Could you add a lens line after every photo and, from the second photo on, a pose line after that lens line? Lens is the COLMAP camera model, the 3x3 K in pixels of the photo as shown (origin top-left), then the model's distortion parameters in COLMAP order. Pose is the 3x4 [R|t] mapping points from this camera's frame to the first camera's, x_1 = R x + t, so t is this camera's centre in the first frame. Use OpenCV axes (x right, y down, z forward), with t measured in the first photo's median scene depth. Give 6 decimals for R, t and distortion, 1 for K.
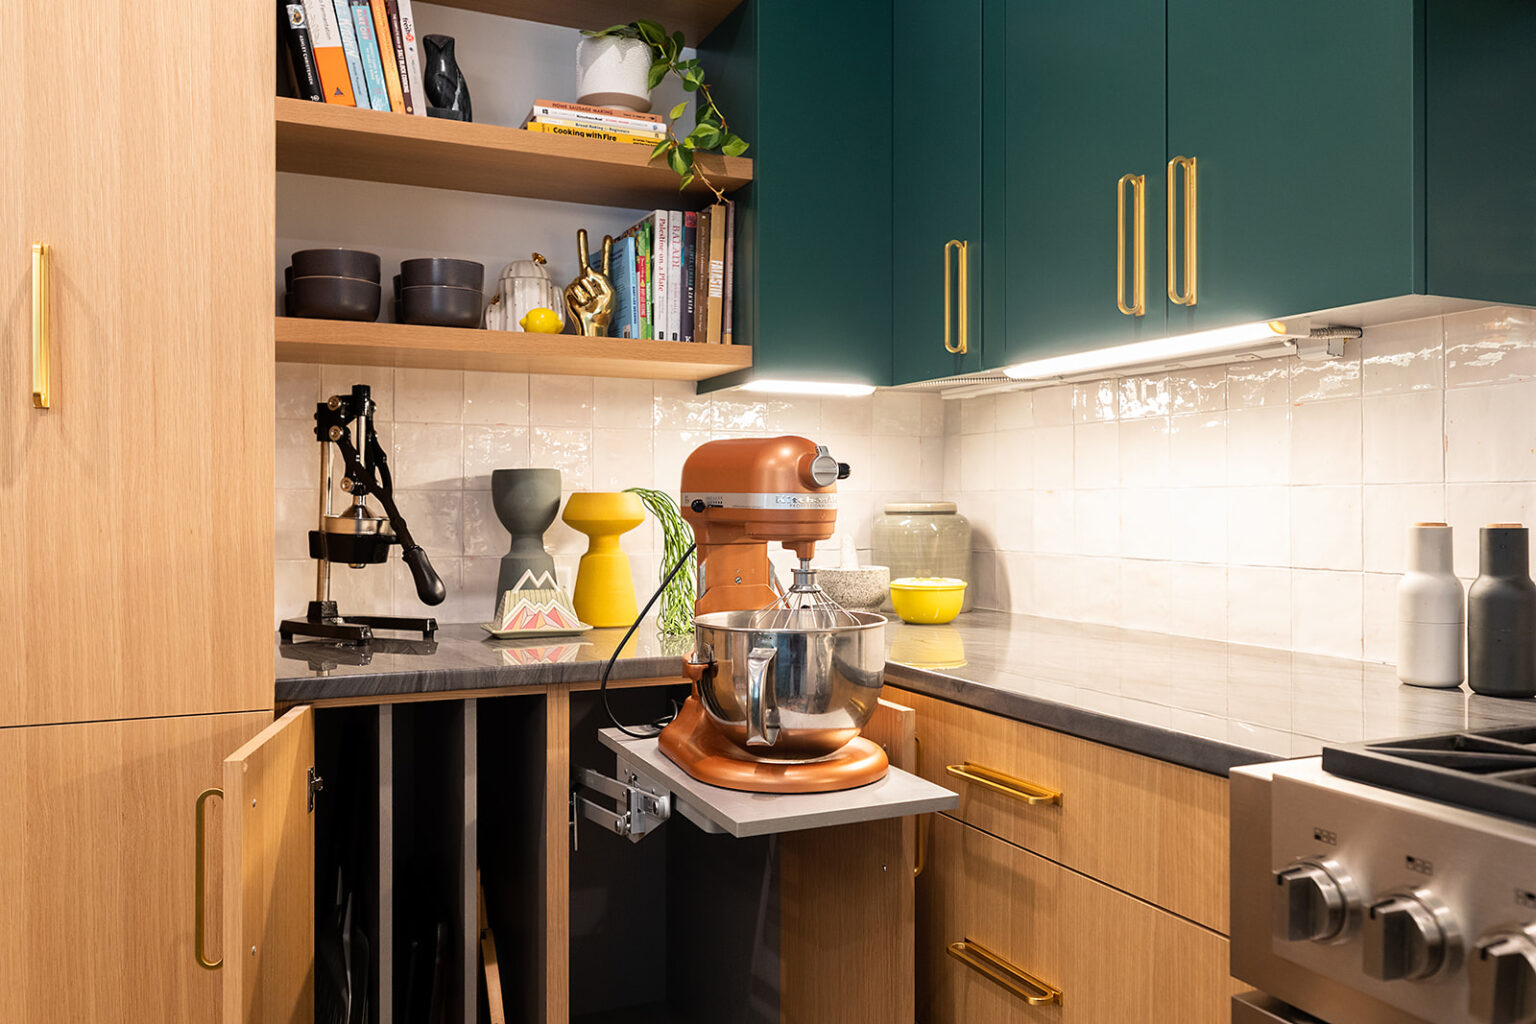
lens RADIAL K [[1200.1, 0, 765.3], [0, 1200.1, 504.4], [0, 0, 1]] dist [0.000385, 0.011223]
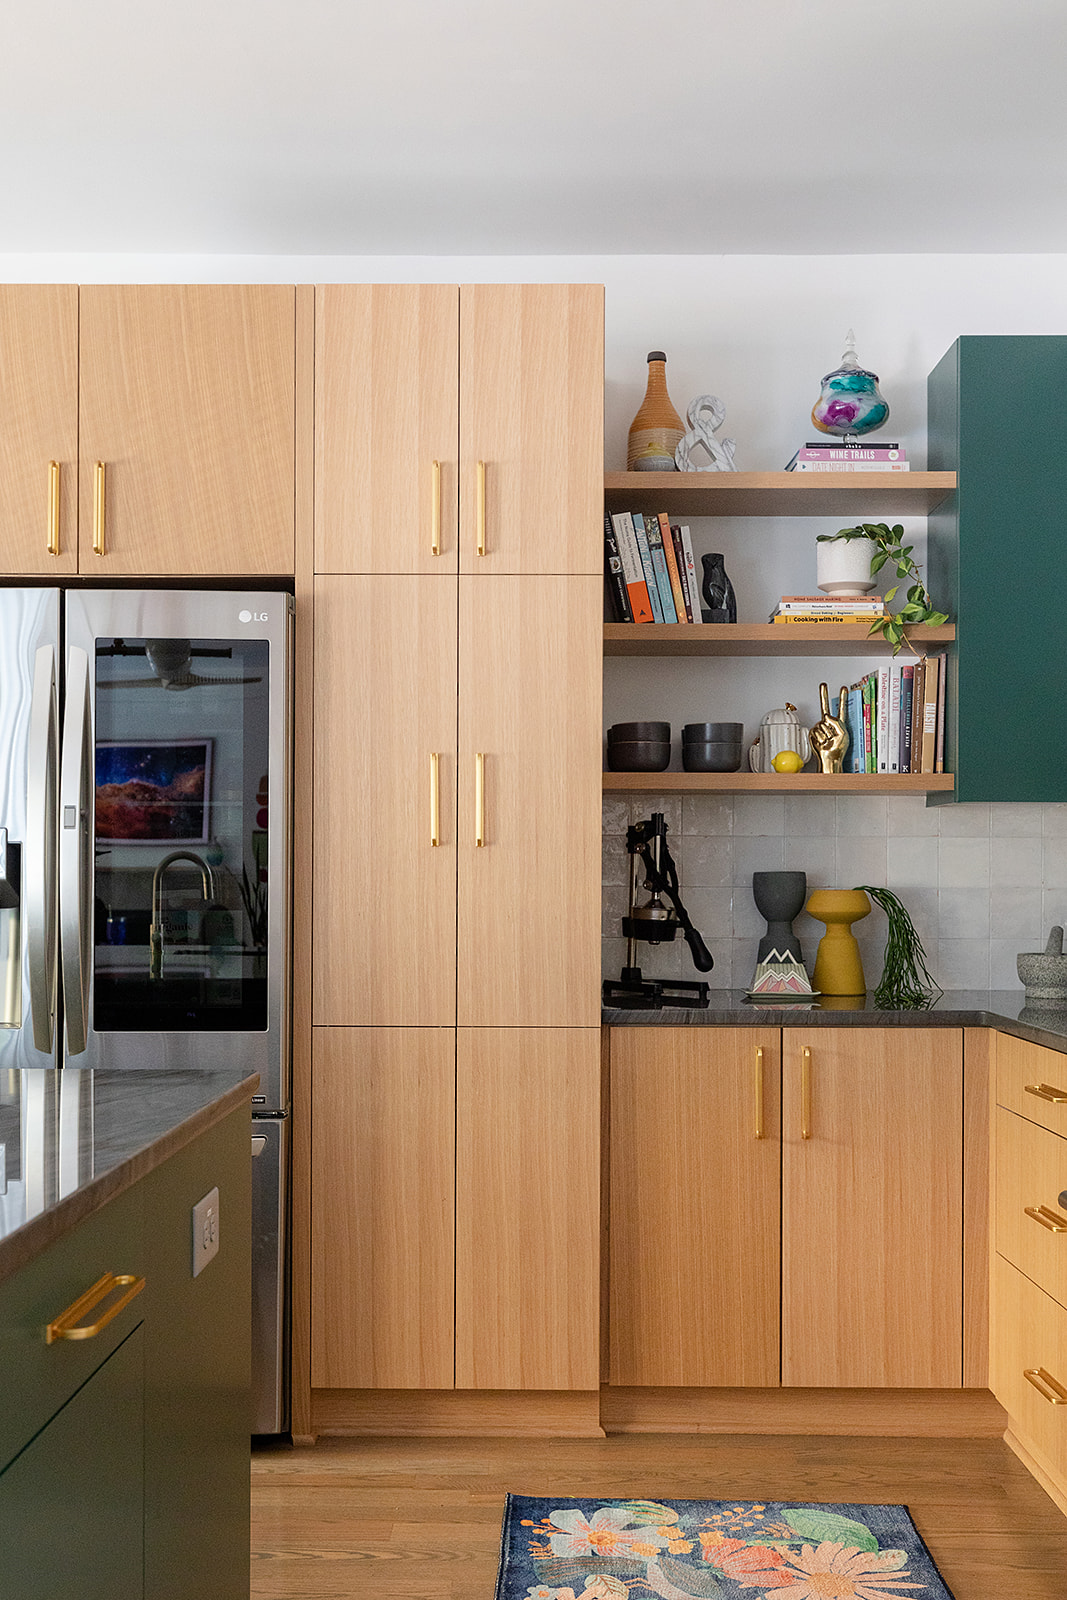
lens RADIAL K [[1830.6, 0, 531.7], [0, 1830.6, 809.9], [0, 0, 1]] dist [-0.021495, 0.000000]
pose [[0.914347, -0.008827, -0.404836, 0.389533], [-0.004904, 0.999448, -0.032868, -0.032245], [0.404903, 0.032038, 0.913798, -0.999959]]
